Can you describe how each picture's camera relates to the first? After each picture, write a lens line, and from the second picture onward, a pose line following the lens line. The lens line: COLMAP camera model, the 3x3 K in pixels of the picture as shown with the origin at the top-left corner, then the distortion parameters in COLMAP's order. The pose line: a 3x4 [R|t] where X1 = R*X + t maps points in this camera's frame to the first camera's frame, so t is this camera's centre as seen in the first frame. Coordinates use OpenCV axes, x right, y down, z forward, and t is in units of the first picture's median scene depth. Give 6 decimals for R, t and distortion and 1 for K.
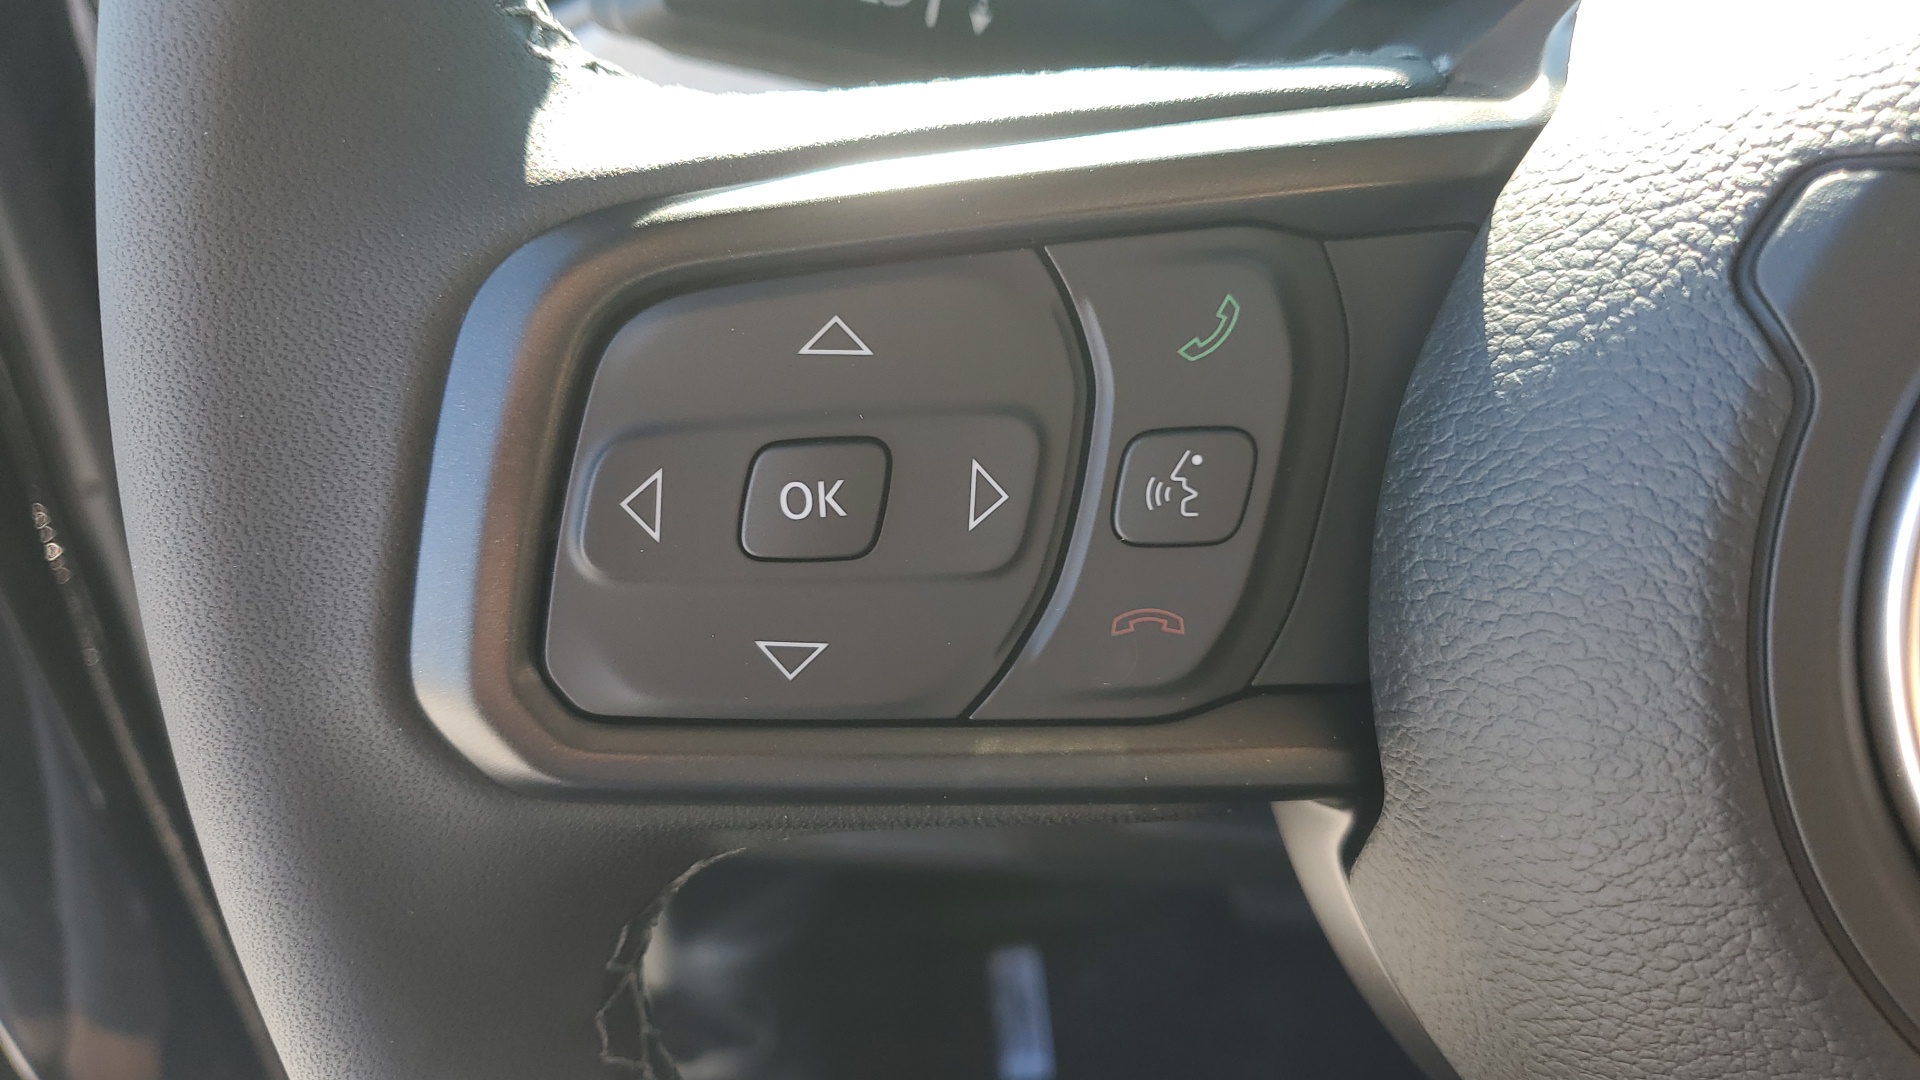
lens RADIAL K [[1474.4, 0, 983.1], [0, 1474.4, 544.2], [0, 0, 1]] dist [0.094230, -0.171777]
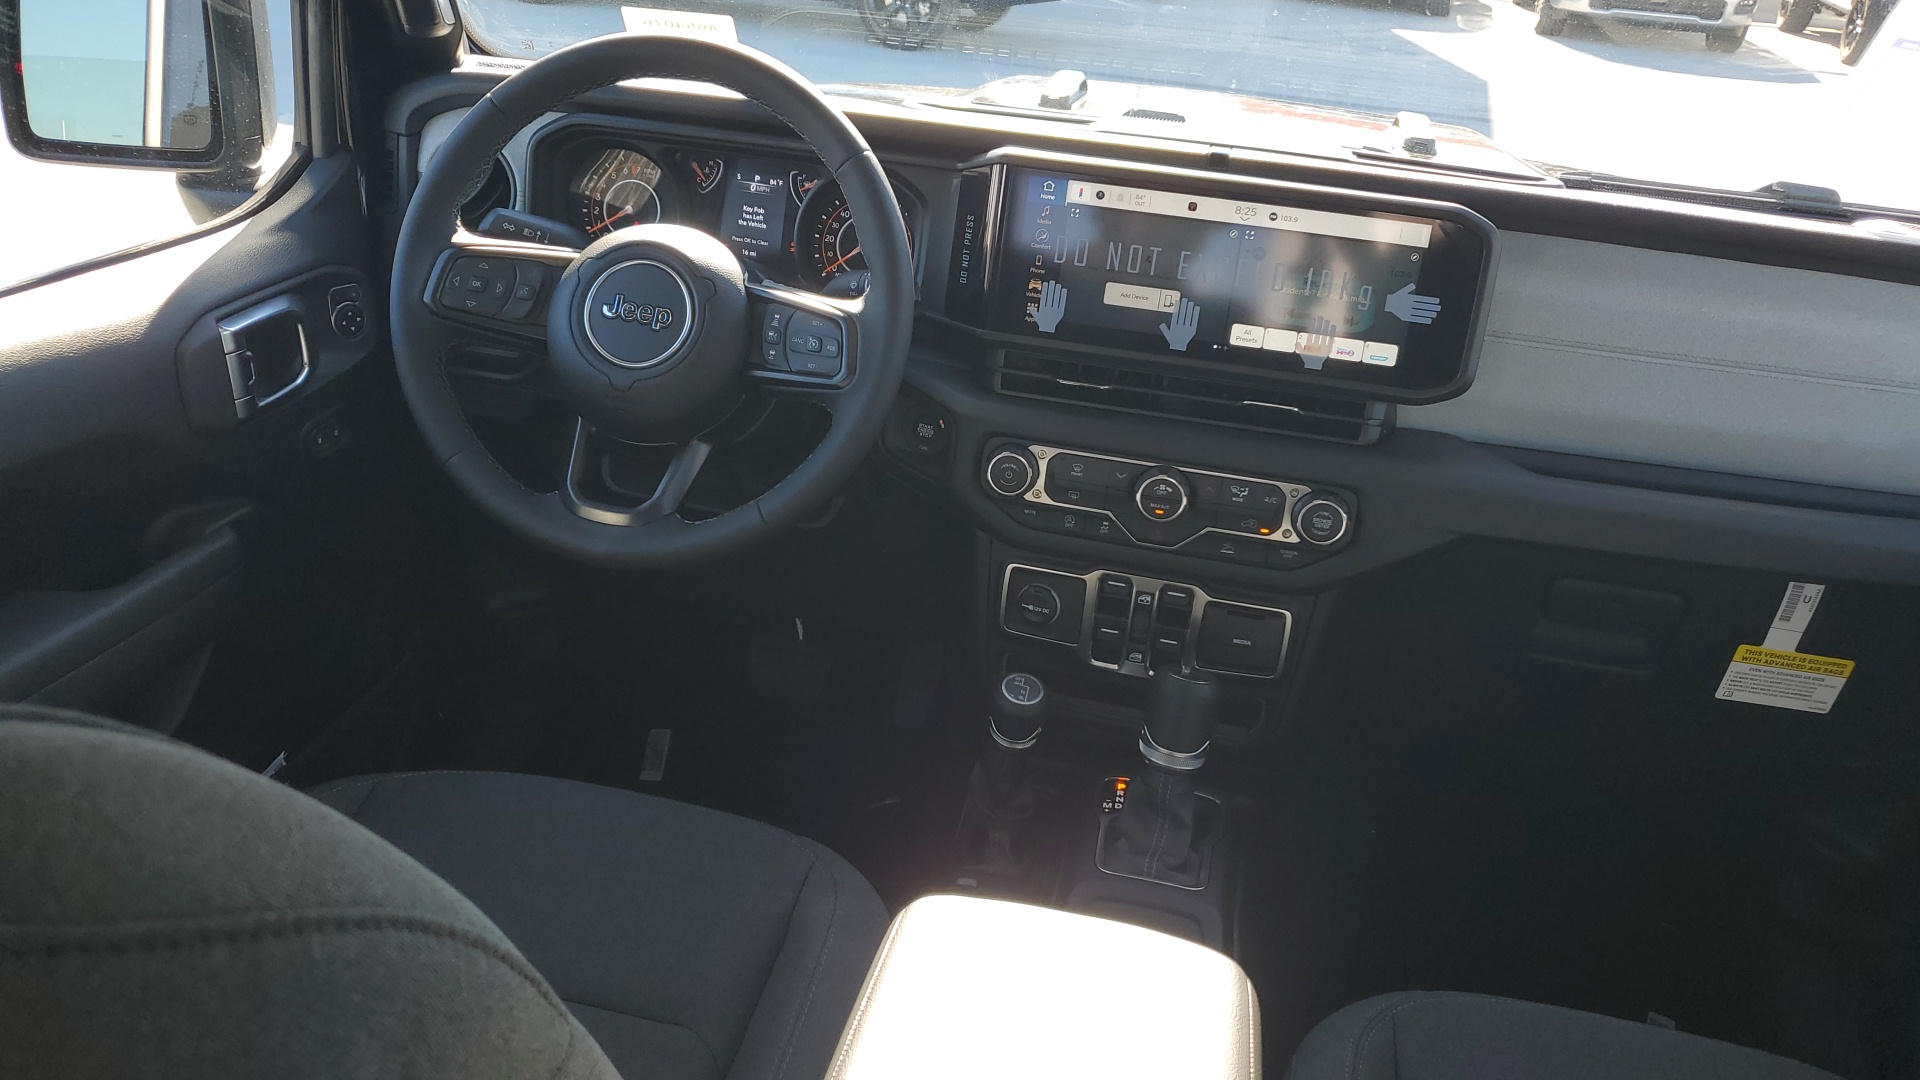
lens RADIAL K [[1504.7, 0, 960.0], [0, 1504.7, 540.0], [0, 0, 1]] dist [0.055875, -0.050939]
pose [[0.985857, 0.165181, -0.028307, 2.851326], [-0.167434, 0.963551, -0.208653, 2.513946], [-0.007190, 0.210441, 0.977580, -6.587176]]
